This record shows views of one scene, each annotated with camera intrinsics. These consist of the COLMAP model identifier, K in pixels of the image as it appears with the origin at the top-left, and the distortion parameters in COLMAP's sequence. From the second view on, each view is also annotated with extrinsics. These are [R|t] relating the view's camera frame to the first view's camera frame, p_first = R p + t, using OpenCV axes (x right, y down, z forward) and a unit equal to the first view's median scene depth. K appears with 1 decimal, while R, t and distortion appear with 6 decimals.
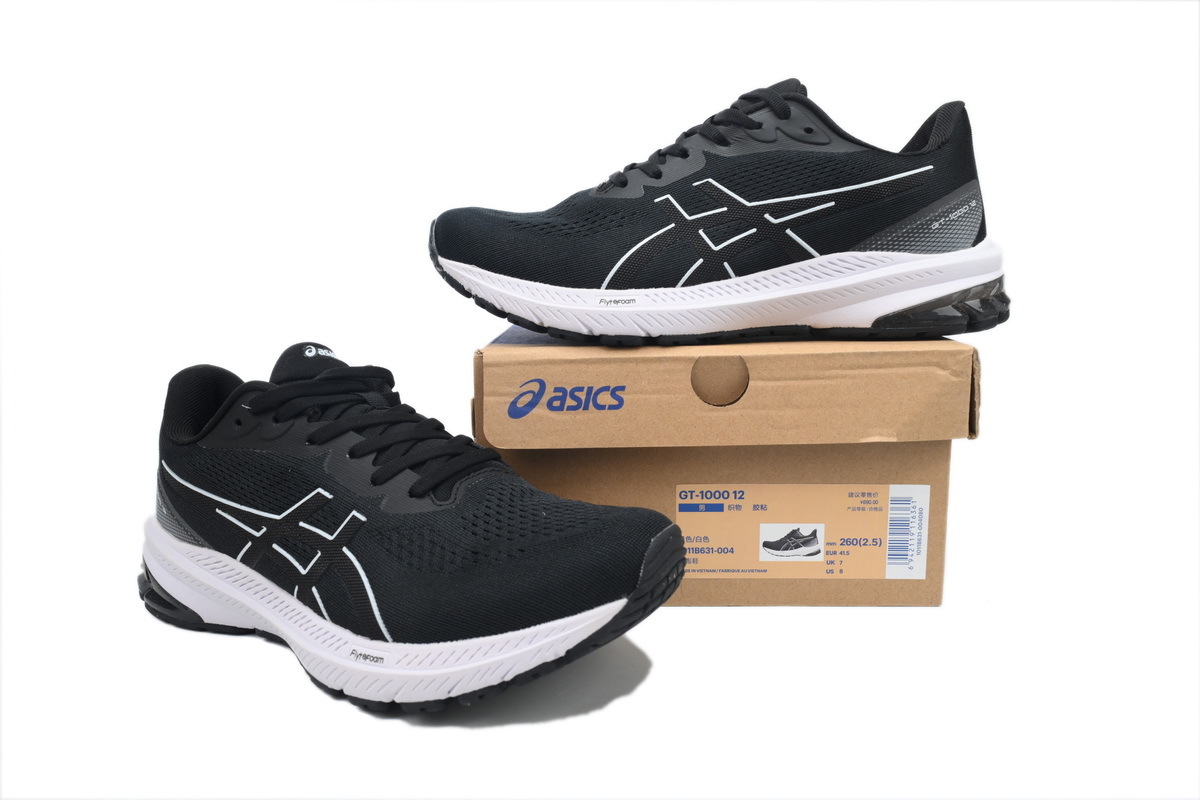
lens RADIAL K [[860.0, 0, 601.3], [0, 860.0, 407.4], [0, 0, 1]] dist [0.011374, 0.003441]
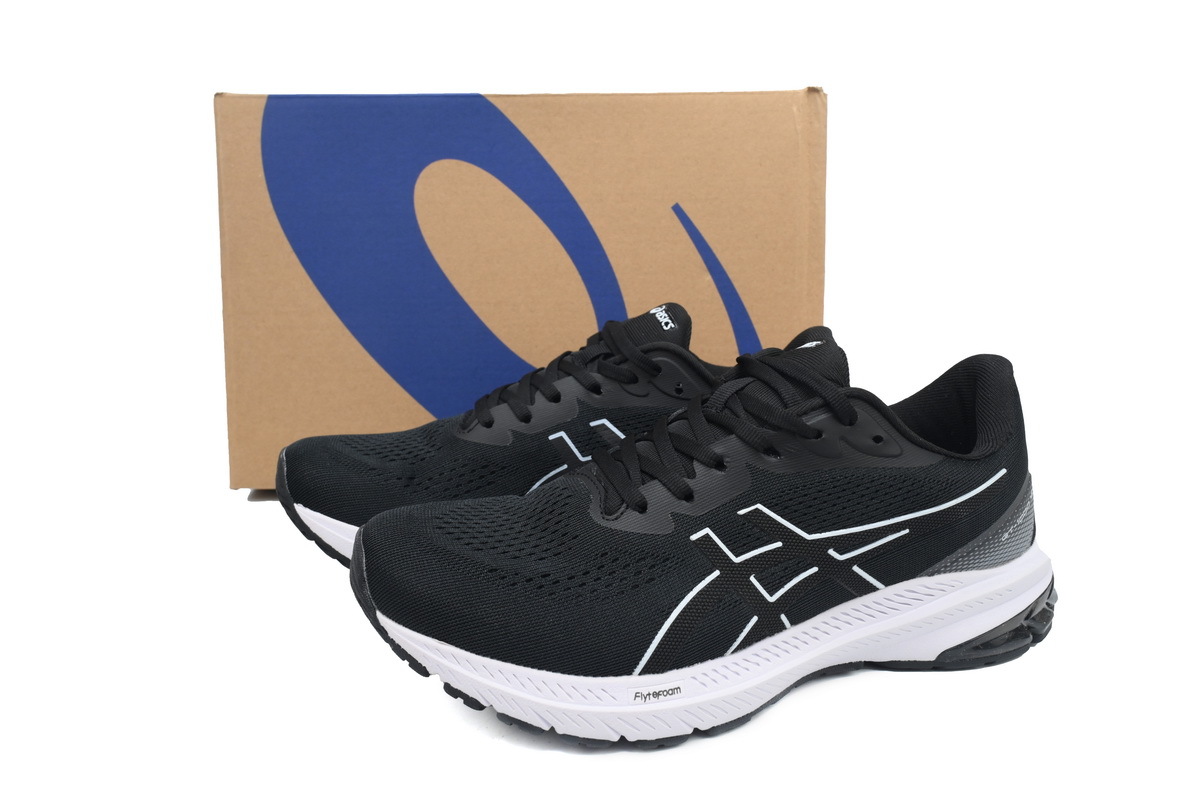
lens RADIAL K [[860.0, 0, 578.5], [0, 860.0, 401.5], [0, 0, 1]] dist [0.011374, 0.003441]
pose [[0.963317, -0.049564, 0.263749, -0.222398], [0.031261, 0.996831, 0.073150, -0.417650], [-0.266539, -0.062222, 0.961814, 0.322146]]
